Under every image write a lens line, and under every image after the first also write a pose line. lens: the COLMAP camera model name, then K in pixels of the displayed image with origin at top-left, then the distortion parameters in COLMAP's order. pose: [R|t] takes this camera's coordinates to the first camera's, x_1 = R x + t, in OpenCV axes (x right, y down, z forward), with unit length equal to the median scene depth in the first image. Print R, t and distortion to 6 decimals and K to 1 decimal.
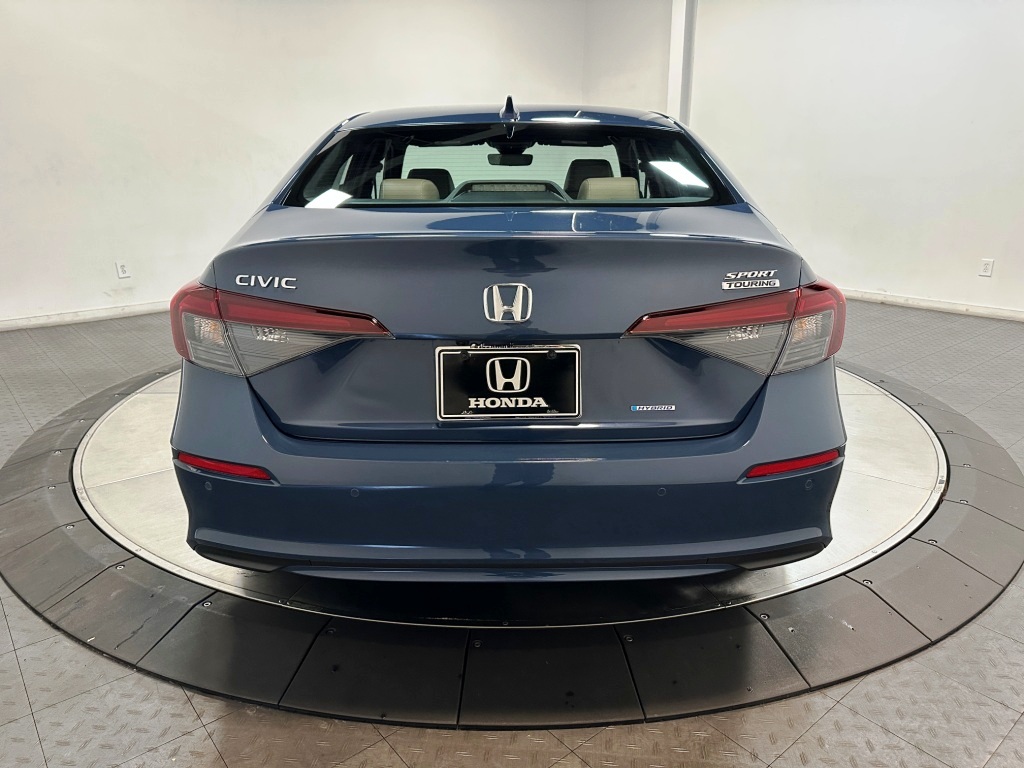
lens RADIAL K [[734.9, 0, 512.0], [0, 734.9, 384.0], [0, 0, 1]] dist [0.030797, -0.035428]
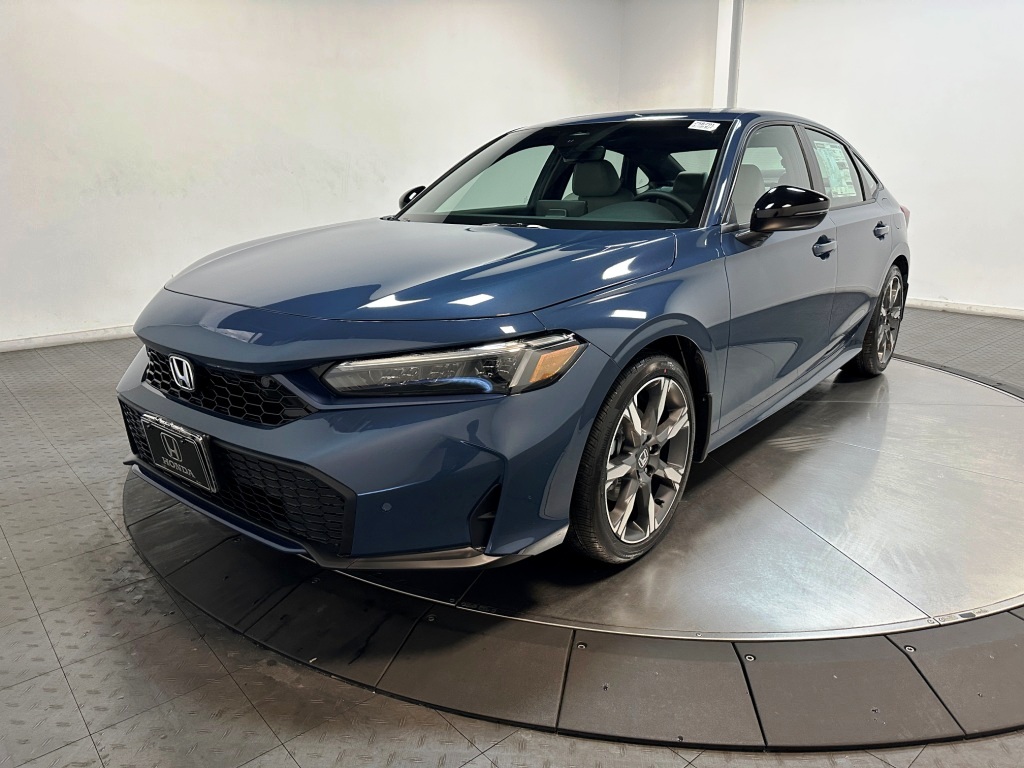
lens RADIAL K [[734.9, 0, 512.0], [0, 734.9, 384.0], [0, 0, 1]] dist [0.030797, -0.035428]
pose [[0.999667, -0.010654, 0.023523, -0.347959], [0.011344, 0.999504, -0.029371, 0.036754], [-0.023198, 0.029628, 0.999292, 0.079797]]
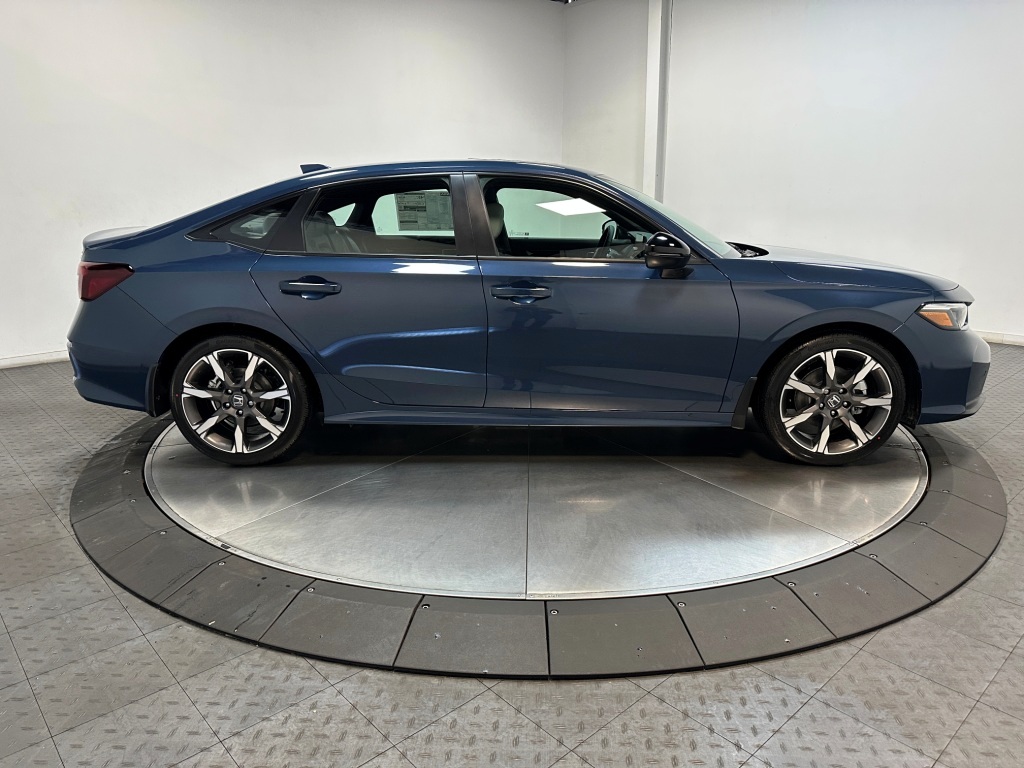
lens RADIAL K [[734.9, 0, 512.0], [0, 734.9, 384.0], [0, 0, 1]] dist [0.030797, -0.035428]
pose [[0.998768, -0.019328, 0.045710, -0.155634], [0.021360, 0.998786, -0.044381, 0.039476], [-0.044797, 0.045303, 0.997968, -0.172748]]
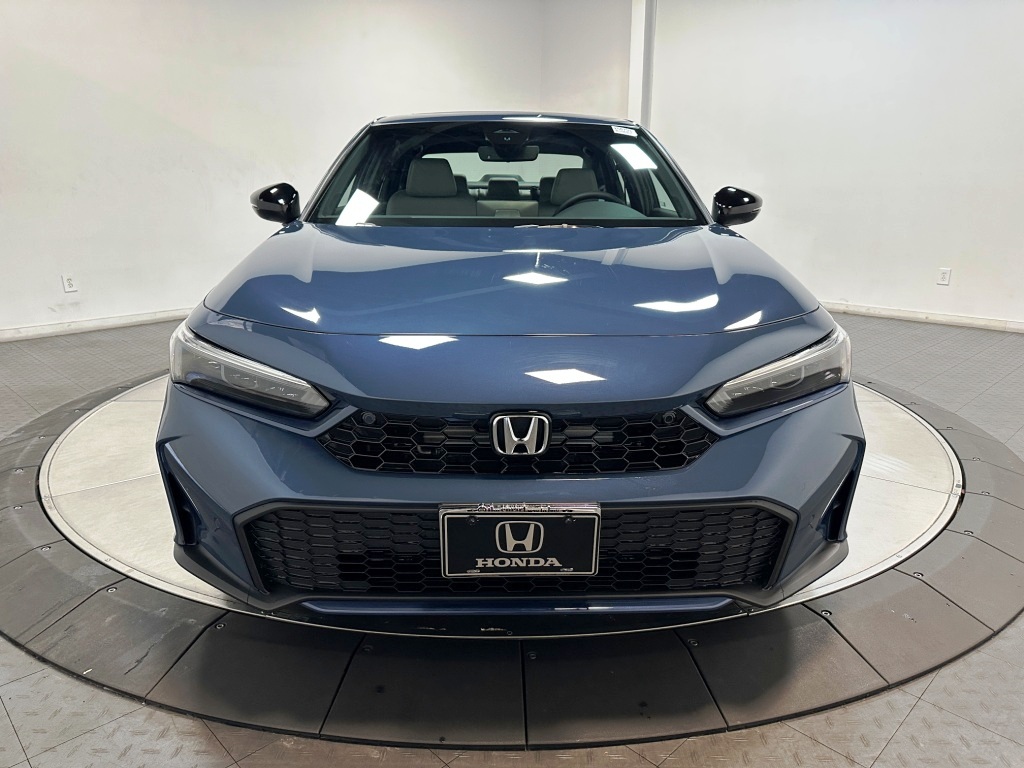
lens RADIAL K [[734.9, 0, 512.0], [0, 734.9, 384.0], [0, 0, 1]] dist [0.030797, -0.035428]
pose [[0.996639, -0.017112, 0.080111, -0.135570], [0.019809, 0.999259, -0.032994, 0.045417], [-0.079487, 0.034470, 0.996240, 0.079164]]
